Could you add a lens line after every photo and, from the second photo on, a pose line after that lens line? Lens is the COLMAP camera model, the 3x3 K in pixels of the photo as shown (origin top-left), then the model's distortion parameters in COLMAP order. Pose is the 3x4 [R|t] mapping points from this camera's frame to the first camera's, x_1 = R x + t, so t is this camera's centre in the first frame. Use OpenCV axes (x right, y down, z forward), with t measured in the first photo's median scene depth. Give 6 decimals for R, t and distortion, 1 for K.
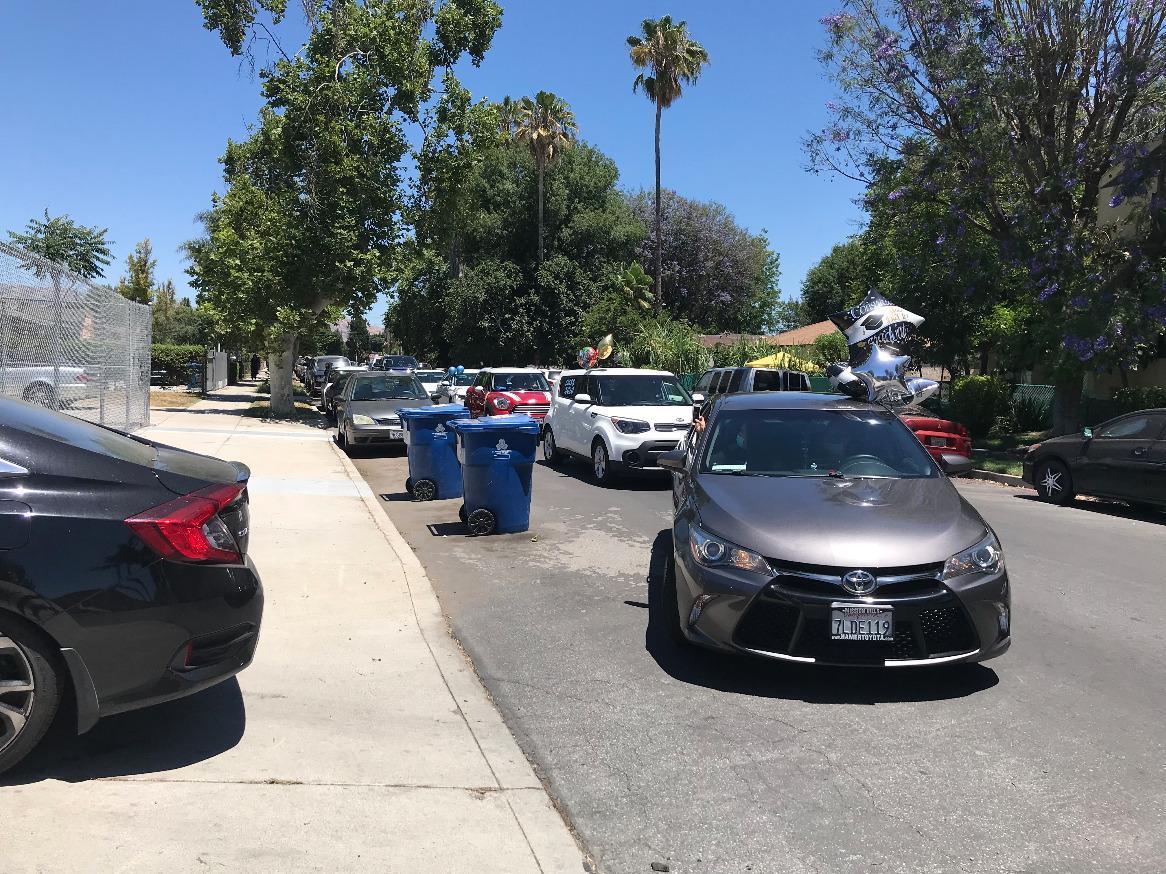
lens RADIAL K [[939.5, 0, 577.2], [0, 939.5, 428.2], [0, 0, 1]] dist [0.025120, -0.017964]
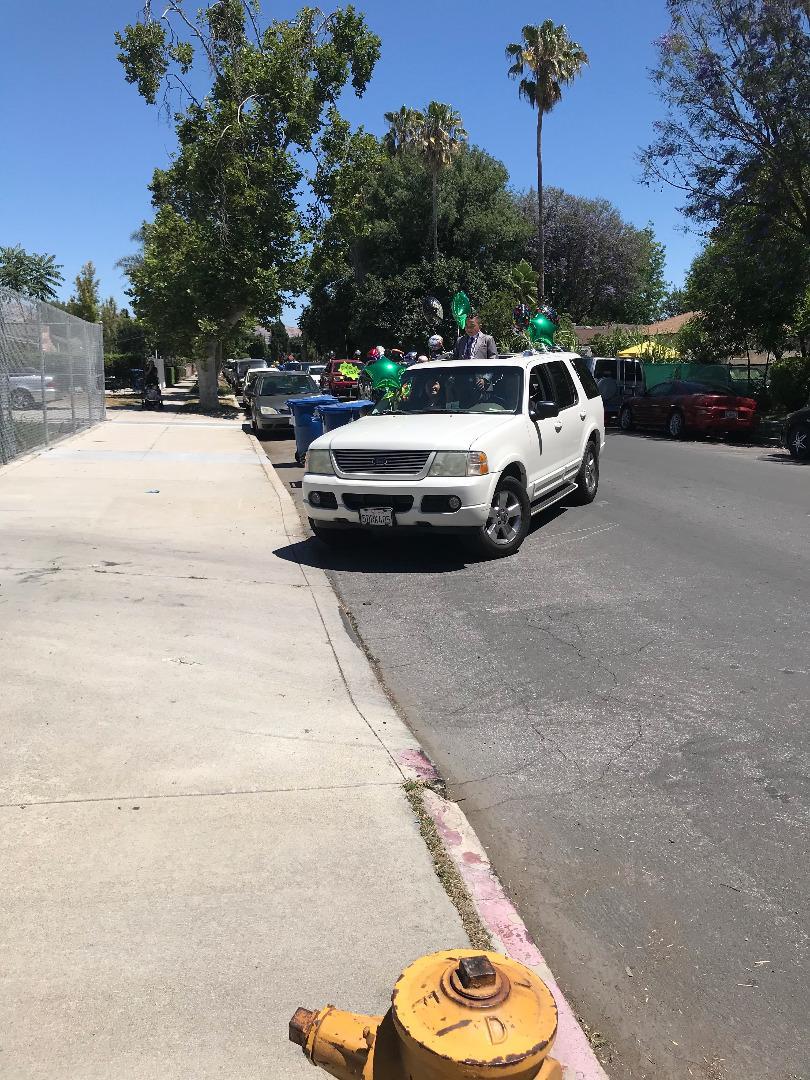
lens RADIAL K [[873.8, 0, 404.7], [0, 873.8, 524.2], [0, 0, 1]] dist [0.011372, 0.002815]
pose [[0.995337, -0.016411, -0.095047, 0.040618], [0.027542, 0.992749, 0.117009, 0.006636], [0.092438, -0.119081, 0.988572, -0.105365]]
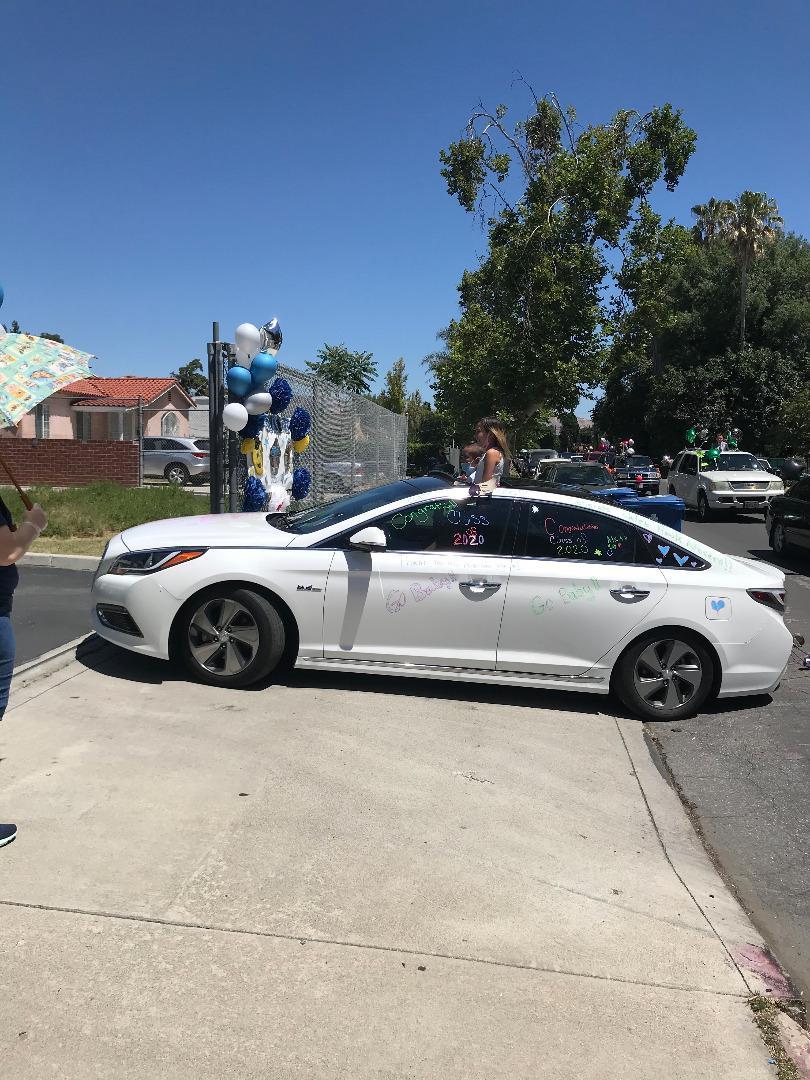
lens RADIAL K [[866.1, 0, 405.0], [0, 866.1, 540.0], [0, 0, 1]] dist [0.000807, -0.005365]
pose [[0.914494, 0.023805, -0.403899, 0.030848], [-0.011641, 0.999402, 0.032545, 0.004449], [0.404432, -0.025060, 0.914225, -0.088866]]
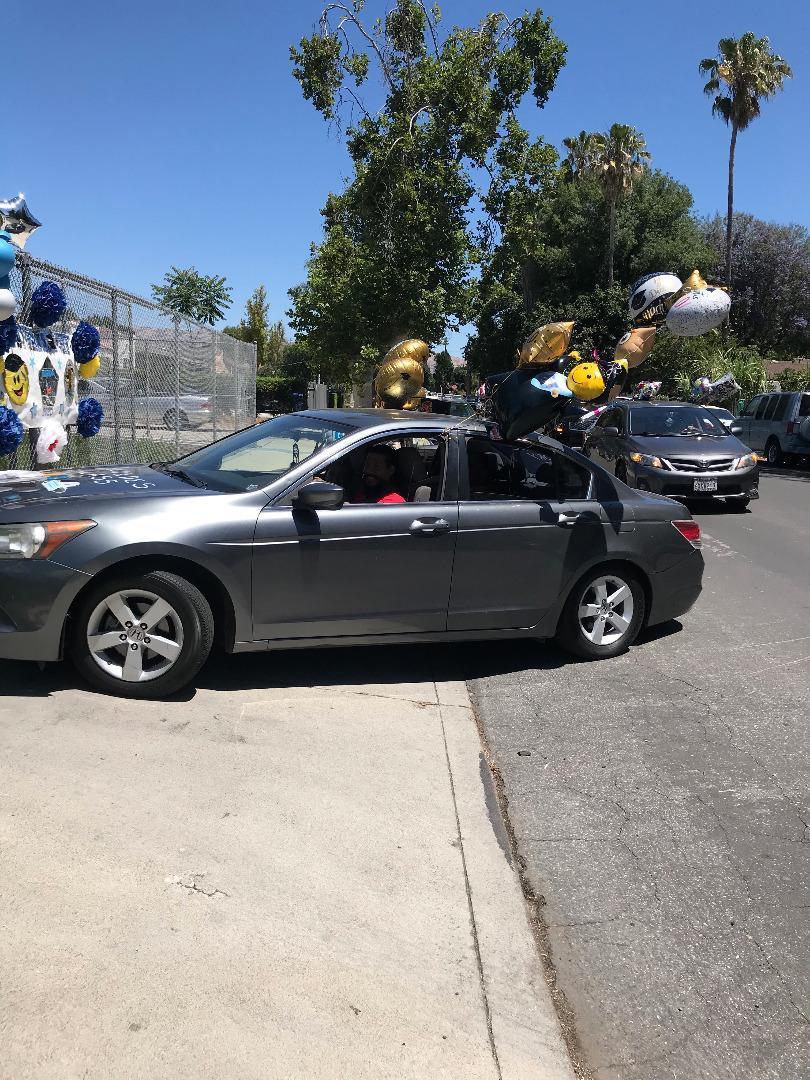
lens RADIAL K [[869.2, 0, 409.7], [0, 869.2, 536.5], [0, 0, 1]] dist [0.008971, 0.002679]
pose [[0.964130, 0.036816, -0.262864, 0.026940], [-0.011665, 0.995254, 0.096607, 0.003612], [0.265174, -0.090076, 0.959984, -0.024106]]
